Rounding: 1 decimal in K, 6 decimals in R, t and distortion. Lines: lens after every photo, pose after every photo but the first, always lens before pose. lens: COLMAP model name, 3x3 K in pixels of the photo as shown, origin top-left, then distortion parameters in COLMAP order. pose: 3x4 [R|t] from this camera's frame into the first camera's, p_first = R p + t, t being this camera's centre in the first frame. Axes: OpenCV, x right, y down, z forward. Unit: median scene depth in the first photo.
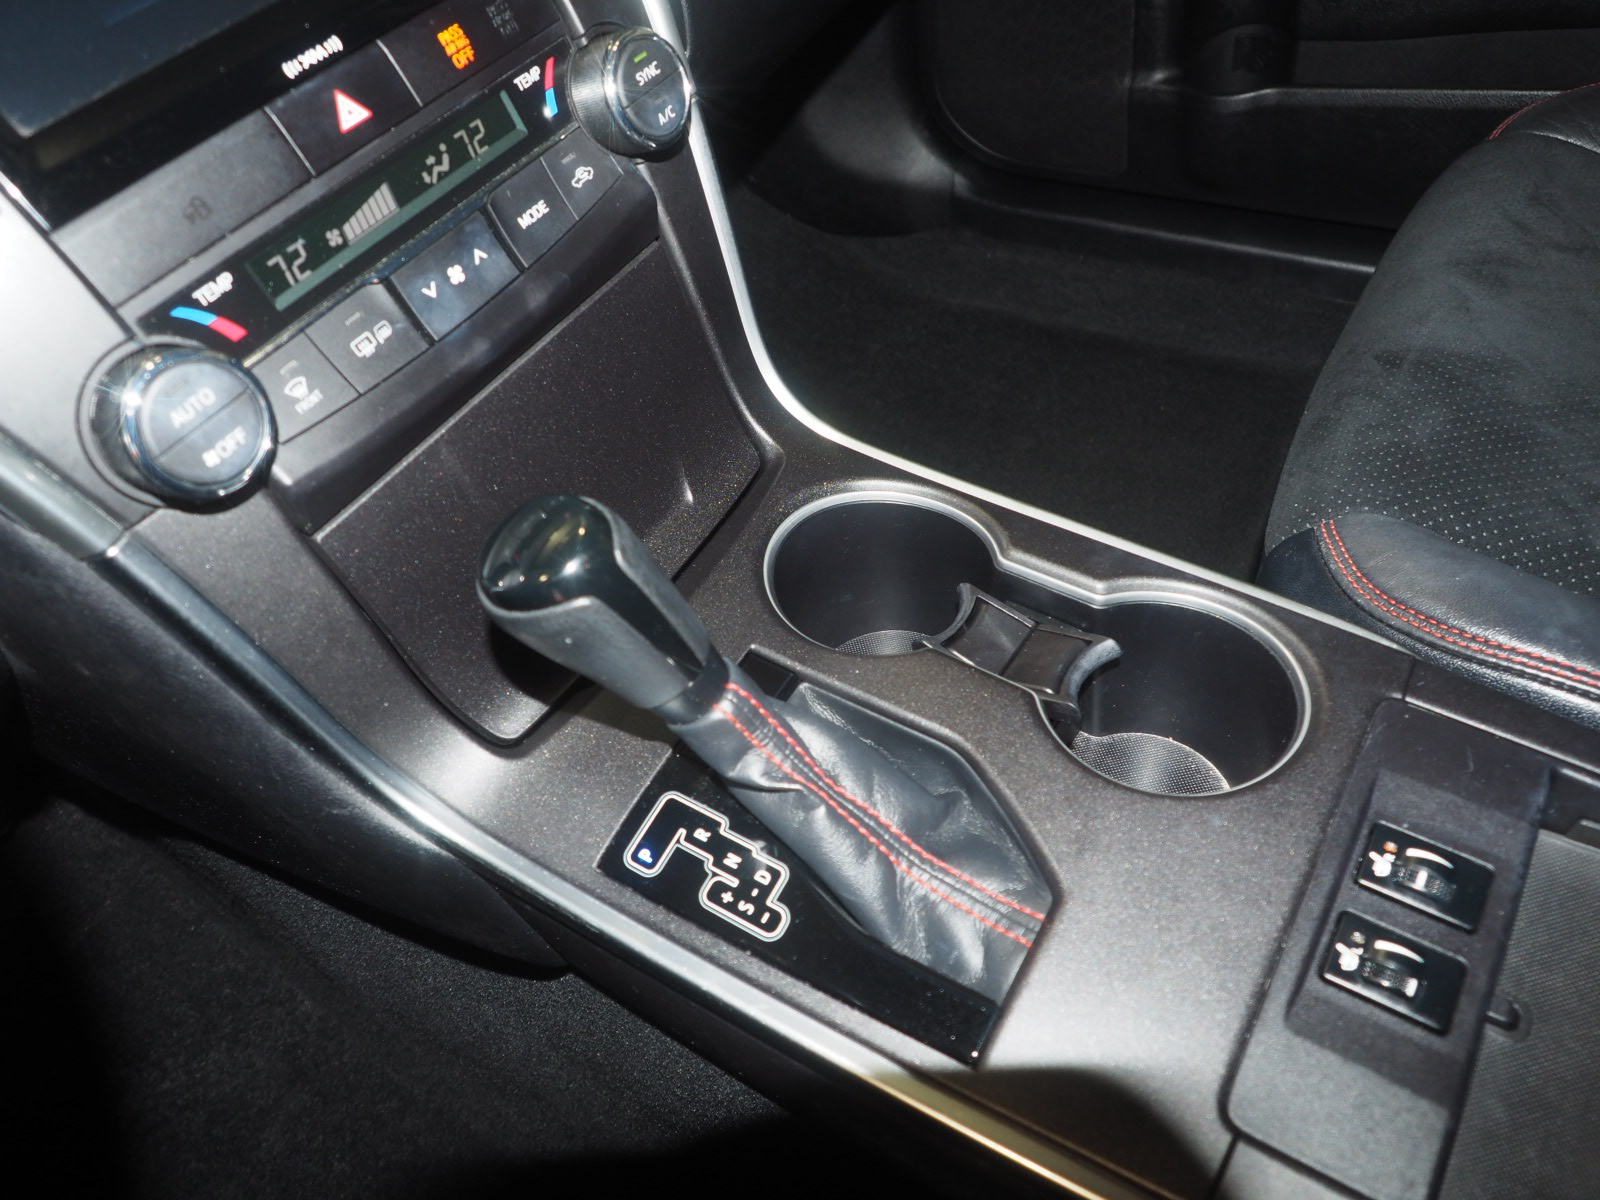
lens RADIAL K [[1127.5, 0, 804.3], [0, 1127.5, 608.2], [0, 0, 1]] dist [-0.029895, -0.004103]
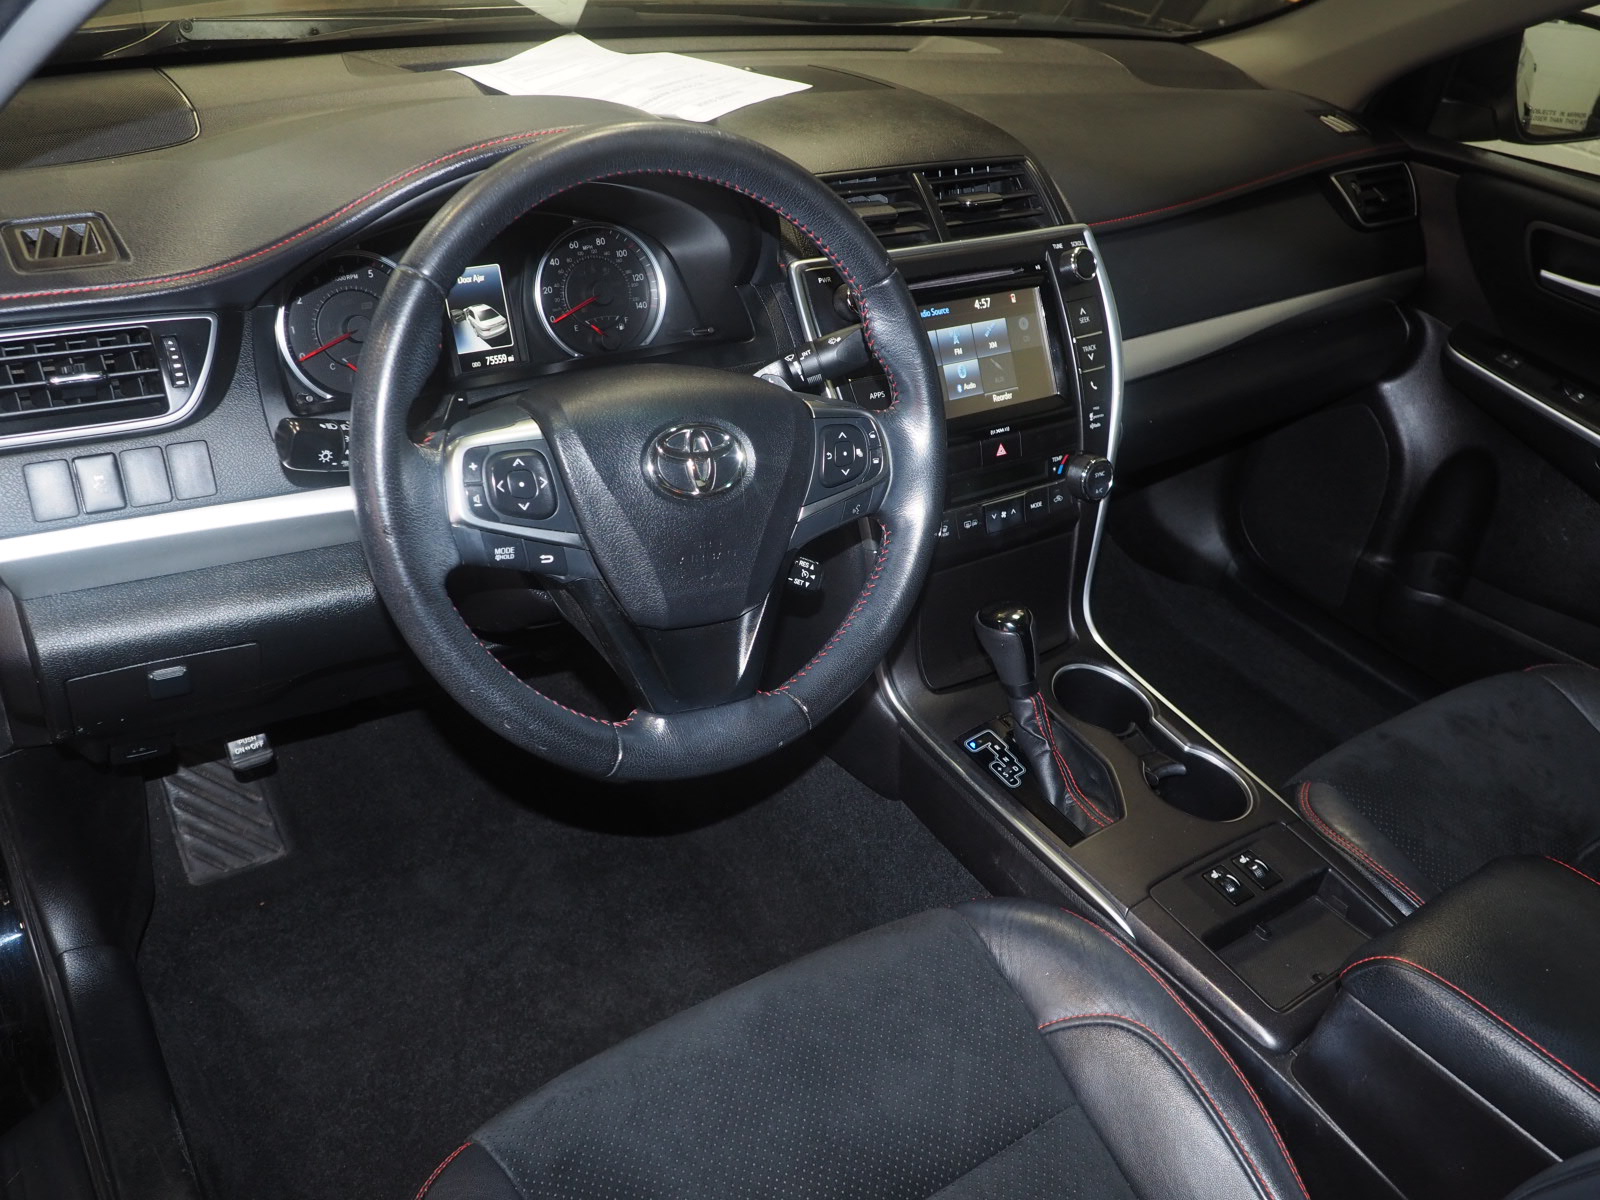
lens RADIAL K [[1332.0, 0, 800.0], [0, 1332.0, 589.6], [0, 0, 1]] dist [-0.009084, 0.005293]
pose [[0.888349, 0.422725, -0.179275, -0.101145], [-0.453306, 0.869592, -0.195763, 0.697547], [0.073142, 0.255172, 0.964125, -2.042350]]
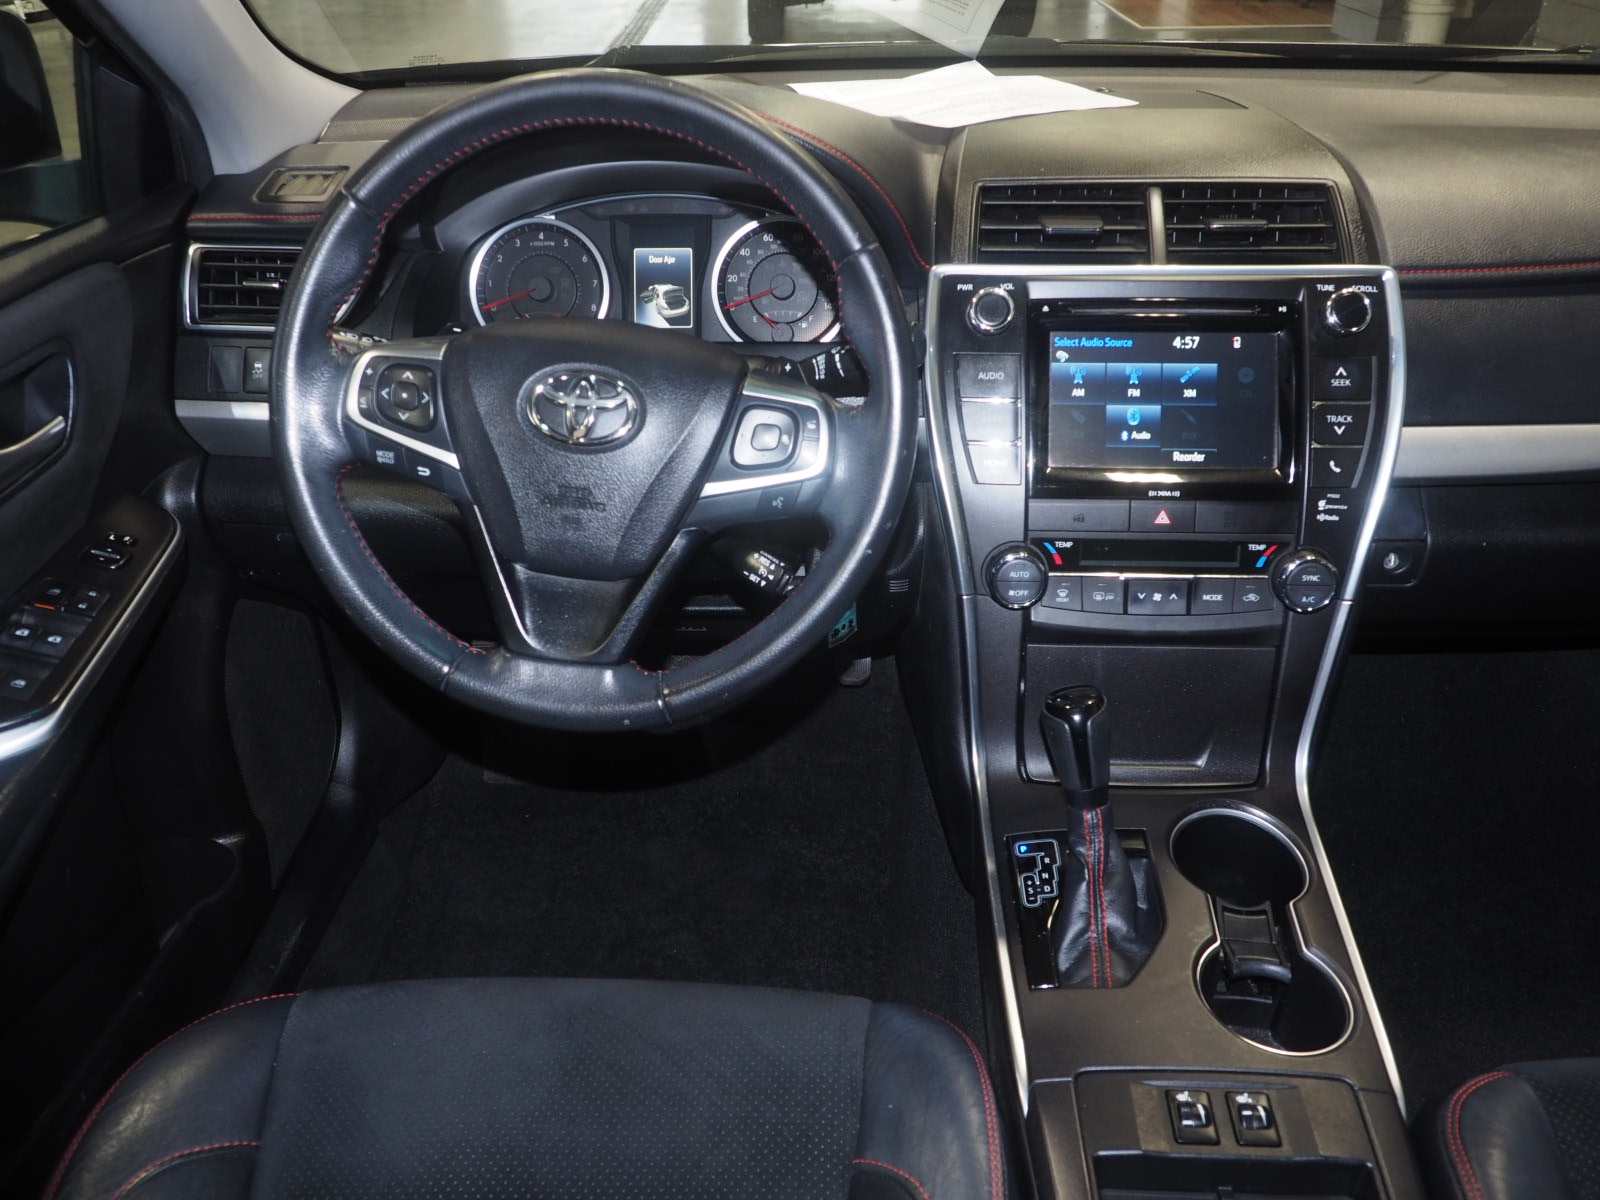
lens RADIAL K [[1332.0, 0, 806.6], [0, 1332.0, 609.4], [0, 0, 1]] dist [-0.009084, 0.005293]
pose [[0.498848, 0.570709, -0.652259, 1.054928], [-0.686545, 0.719538, 0.104507, -0.085299], [0.528968, 0.395672, 0.750757, -1.293171]]
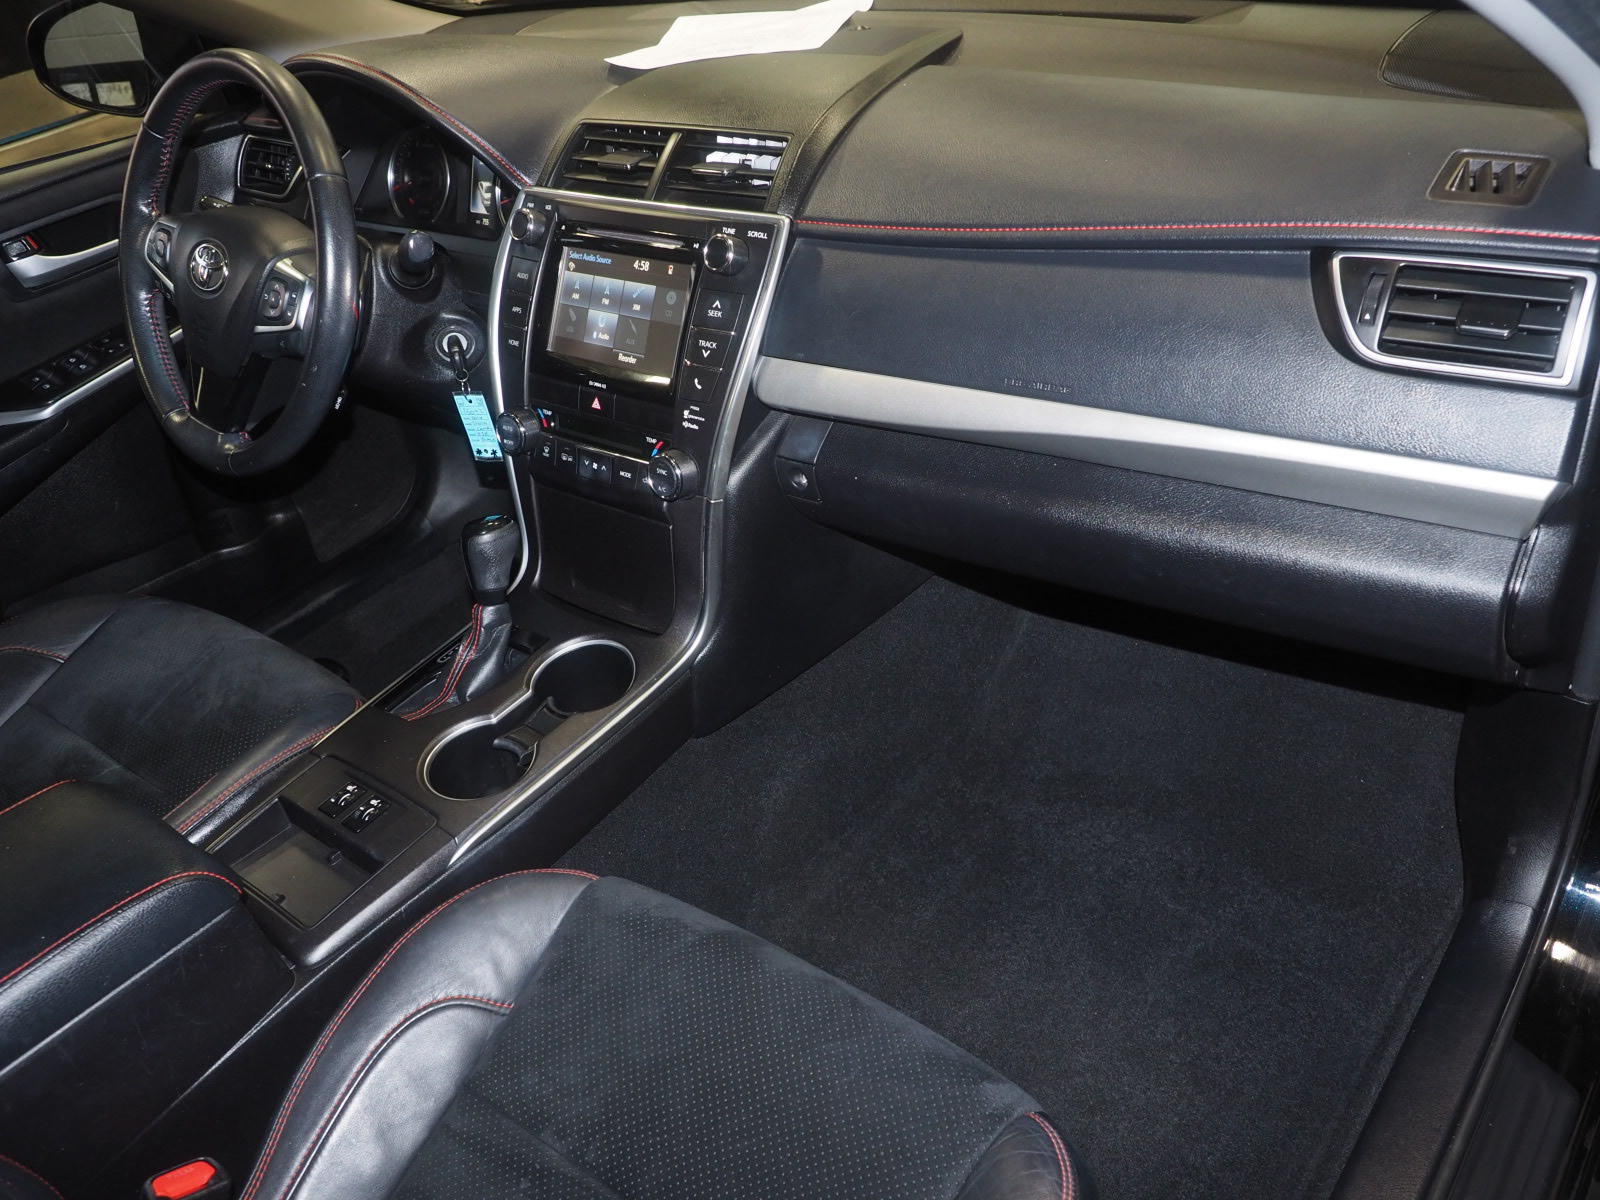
lens RADIAL K [[1329.8, 0, 839.8], [0, 1329.8, 578.3], [0, 0, 1]] dist [-0.042723, 0.001183]
pose [[-0.055382, 0.688919, -0.722719, 2.211362], [-0.630420, 0.537179, 0.560366, -2.369731], [0.774276, 0.486651, 0.404558, 0.291079]]
